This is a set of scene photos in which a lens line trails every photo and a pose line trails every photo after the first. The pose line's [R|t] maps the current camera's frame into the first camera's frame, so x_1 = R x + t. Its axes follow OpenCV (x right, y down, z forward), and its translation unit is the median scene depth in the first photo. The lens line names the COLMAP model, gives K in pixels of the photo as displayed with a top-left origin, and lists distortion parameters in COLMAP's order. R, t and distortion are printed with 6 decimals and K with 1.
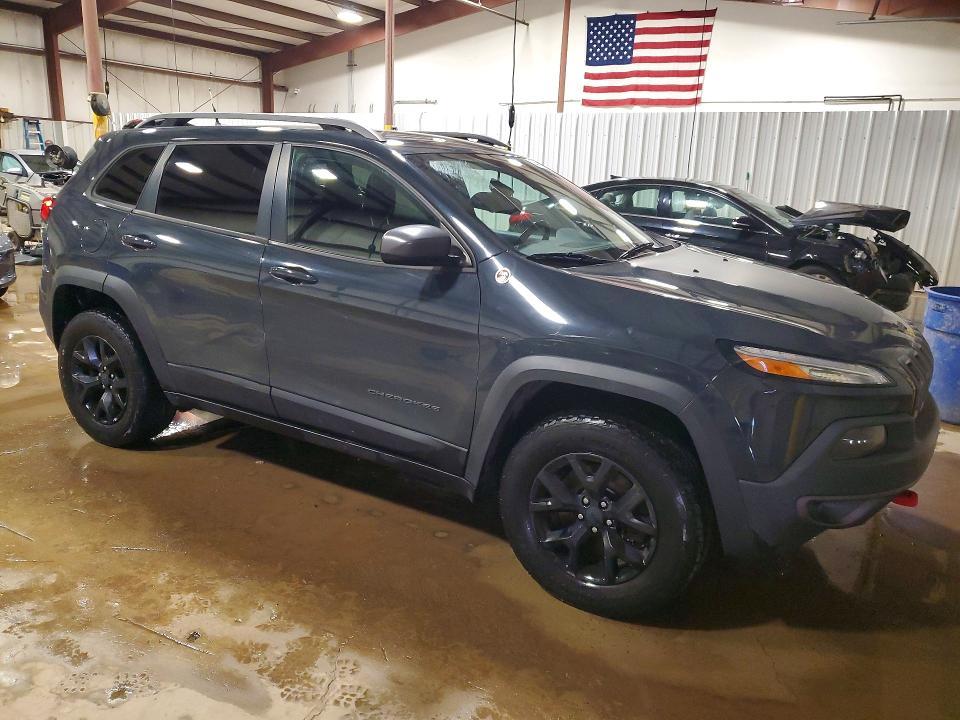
lens RADIAL K [[757.3, 0, 480.0], [0, 757.3, 360.0], [0, 0, 1]] dist [0.006217, 0.006172]
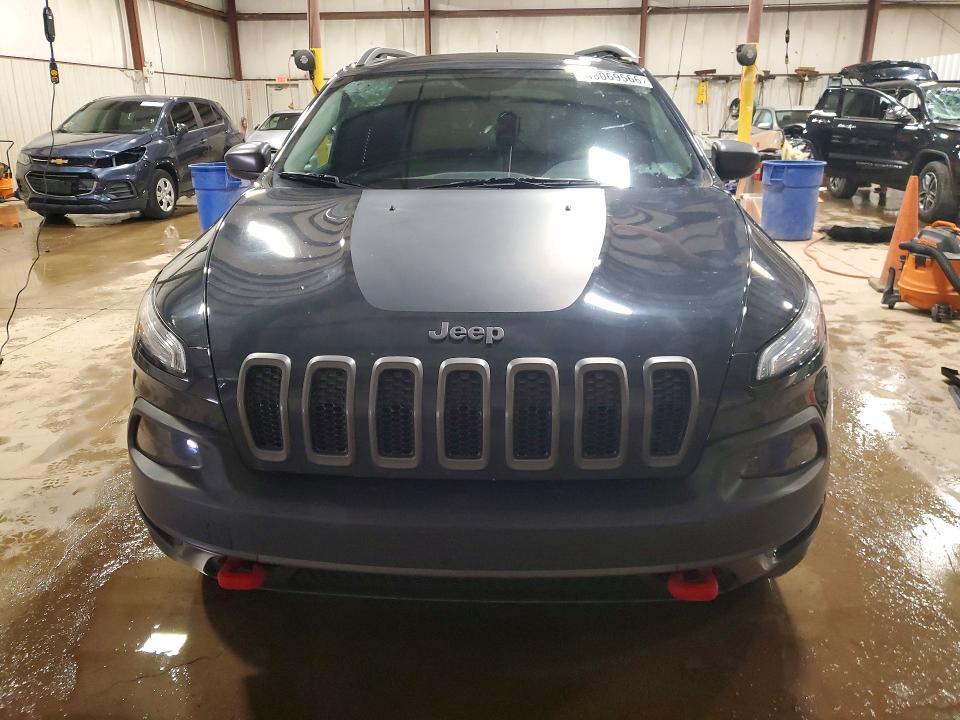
lens RADIAL K [[757.3, 0, 480.0], [0, 757.3, 360.0], [0, 0, 1]] dist [0.006217, 0.006172]
pose [[0.476886, 0.250376, -0.842550, 1.058297], [-0.211708, 0.963070, 0.166363, -0.124364], [0.853088, 0.099038, 0.512281, 0.777987]]
